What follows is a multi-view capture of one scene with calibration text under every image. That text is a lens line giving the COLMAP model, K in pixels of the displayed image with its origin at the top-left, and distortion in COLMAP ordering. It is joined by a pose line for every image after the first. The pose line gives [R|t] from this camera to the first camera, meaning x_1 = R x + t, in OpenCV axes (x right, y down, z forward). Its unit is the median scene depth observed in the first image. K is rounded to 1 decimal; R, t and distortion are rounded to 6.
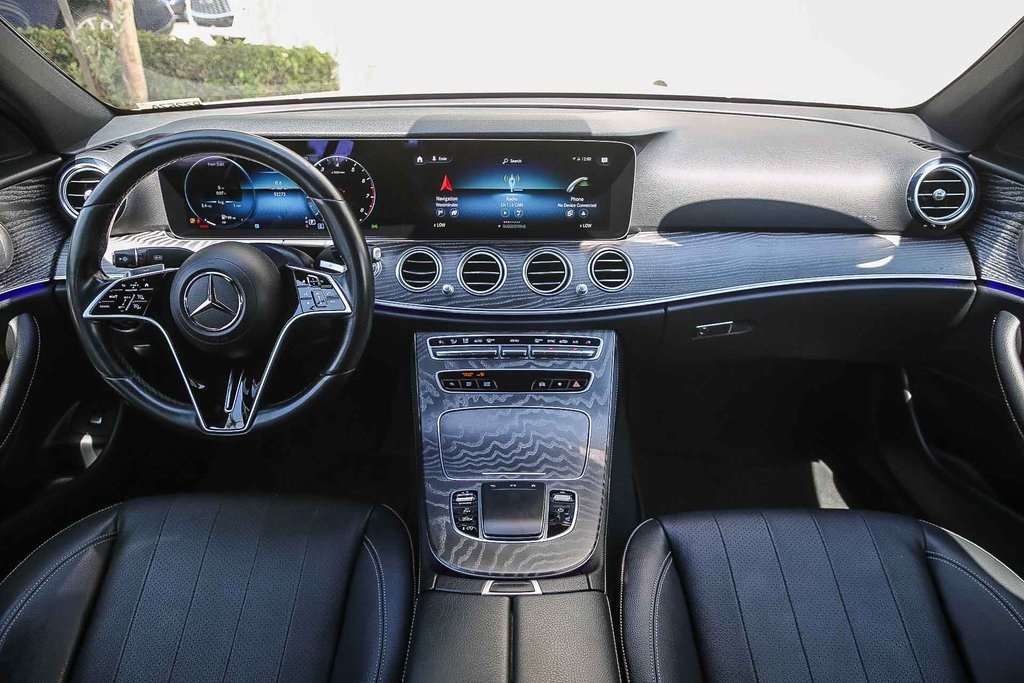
lens RADIAL K [[698.8, 0, 505.7], [0, 698.8, 330.0], [0, 0, 1]] dist [-0.024355, 0.007877]
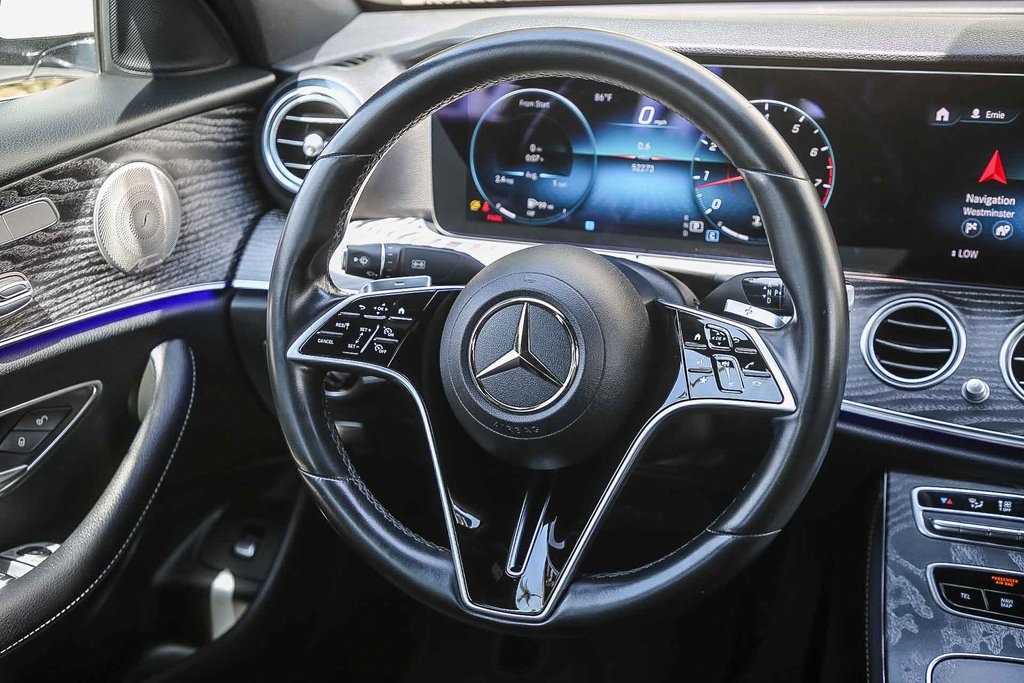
lens RADIAL K [[1285.4, 0, 509.3], [0, 1285.4, 327.6], [0, 0, 1]] dist [0.119409, 0.000000]
pose [[0.945683, 0.105231, -0.307587, -0.113696], [-0.136803, 0.987124, -0.082890, 0.015592], [0.294904, 0.120467, 0.947903, 0.077831]]
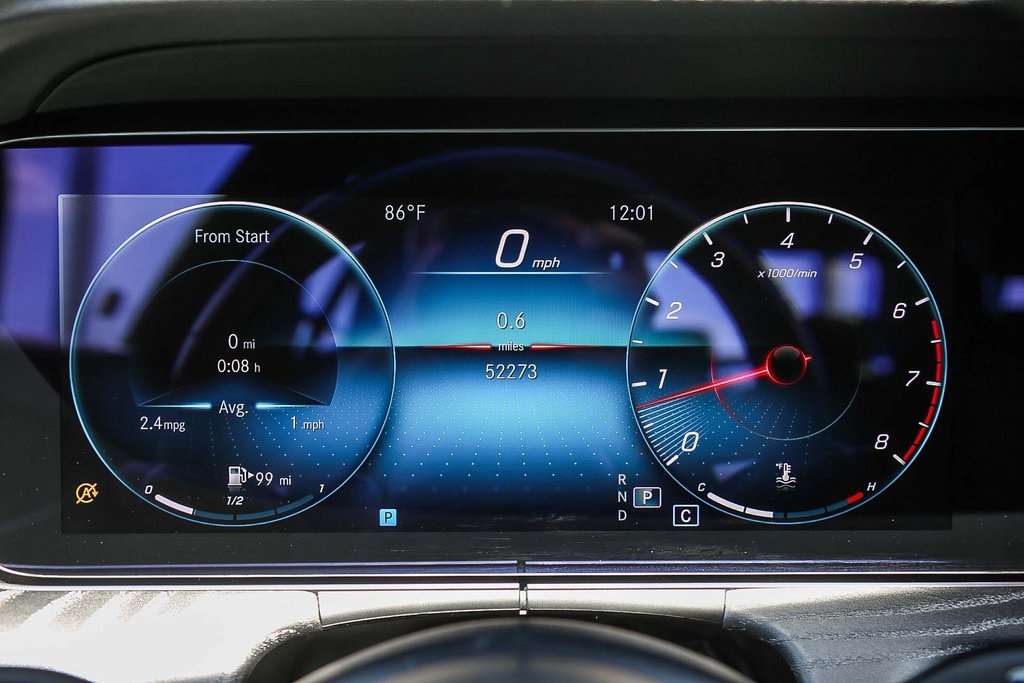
lens RADIAL K [[1179.7, 0, 510.5], [0, 1179.7, 335.3], [0, 0, 1]] dist [0.025205, 0.000000]
pose [[0.999245, -0.001441, 0.038827, -0.347674], [0.012623, 0.957143, -0.289340, -0.100754], [-0.036746, 0.289611, 0.956439, 0.657368]]
